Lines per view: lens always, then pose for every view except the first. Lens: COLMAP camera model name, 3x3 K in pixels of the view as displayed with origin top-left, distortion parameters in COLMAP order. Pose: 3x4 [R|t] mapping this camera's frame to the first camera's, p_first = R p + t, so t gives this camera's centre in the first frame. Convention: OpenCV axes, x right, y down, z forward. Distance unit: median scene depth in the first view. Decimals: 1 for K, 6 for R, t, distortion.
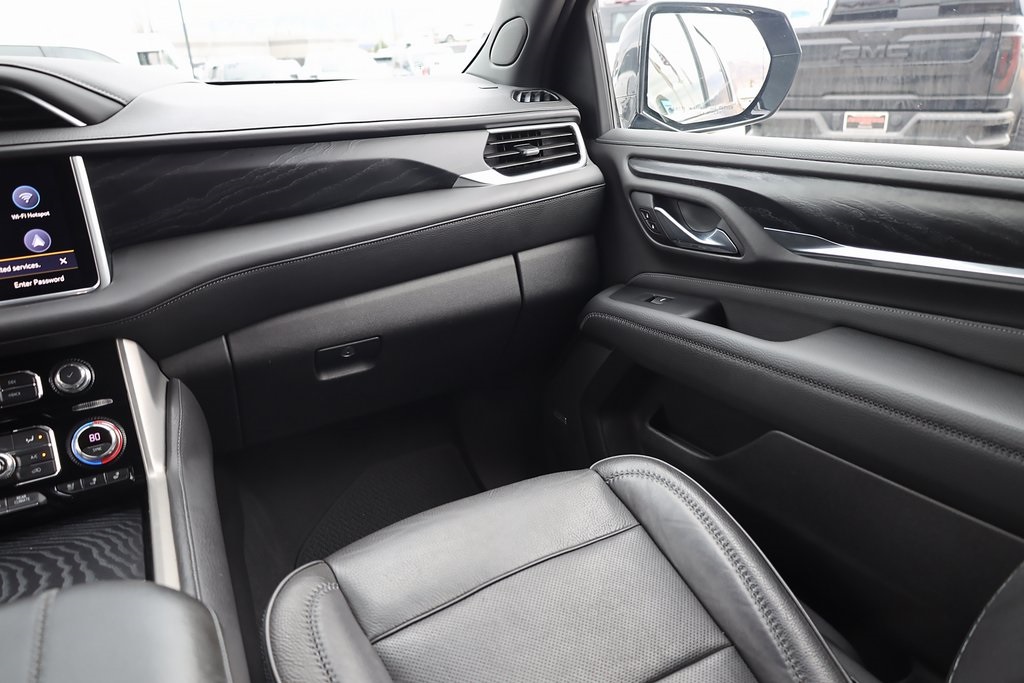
lens RADIAL K [[712.3, 0, 512.0], [0, 712.3, 341.5], [0, 0, 1]] dist [0.002041, -0.002105]
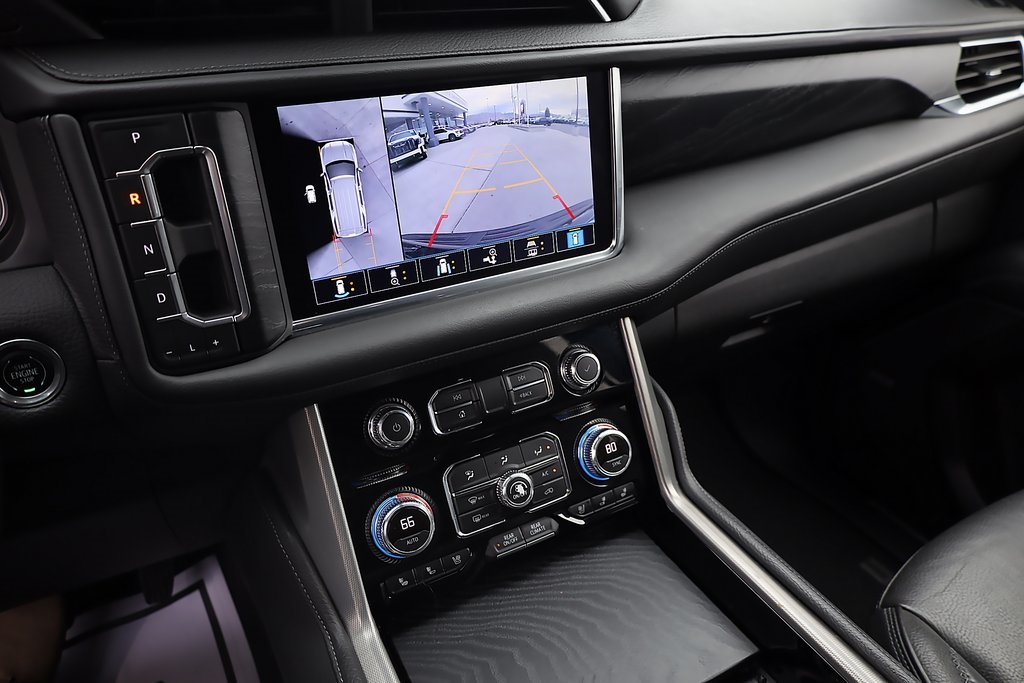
lens RADIAL K [[690.1, 0, 512.0], [0, 690.1, 341.5], [0, 0, 1]] dist [0.001812, -0.002030]
pose [[0.999154, 0.036344, 0.019222, -0.539290], [-0.038764, 0.988541, 0.145890, -0.064380], [-0.013699, -0.146512, 0.989114, 0.208691]]
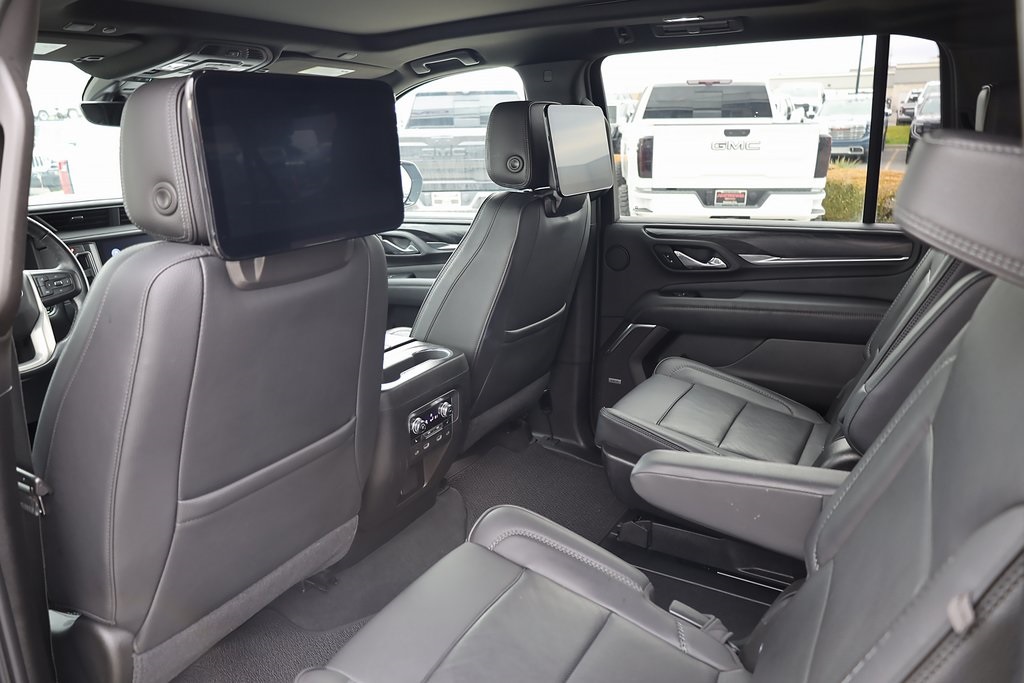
lens RADIAL K [[690.1, 0, 512.0], [0, 690.1, 341.5], [0, 0, 1]] dist [0.001812, -0.002030]
pose [[0.858393, -0.127976, 0.496773, -0.687417], [0.175326, 0.983258, -0.049652, 0.377469], [-0.482102, 0.129718, 0.866459, -1.341943]]
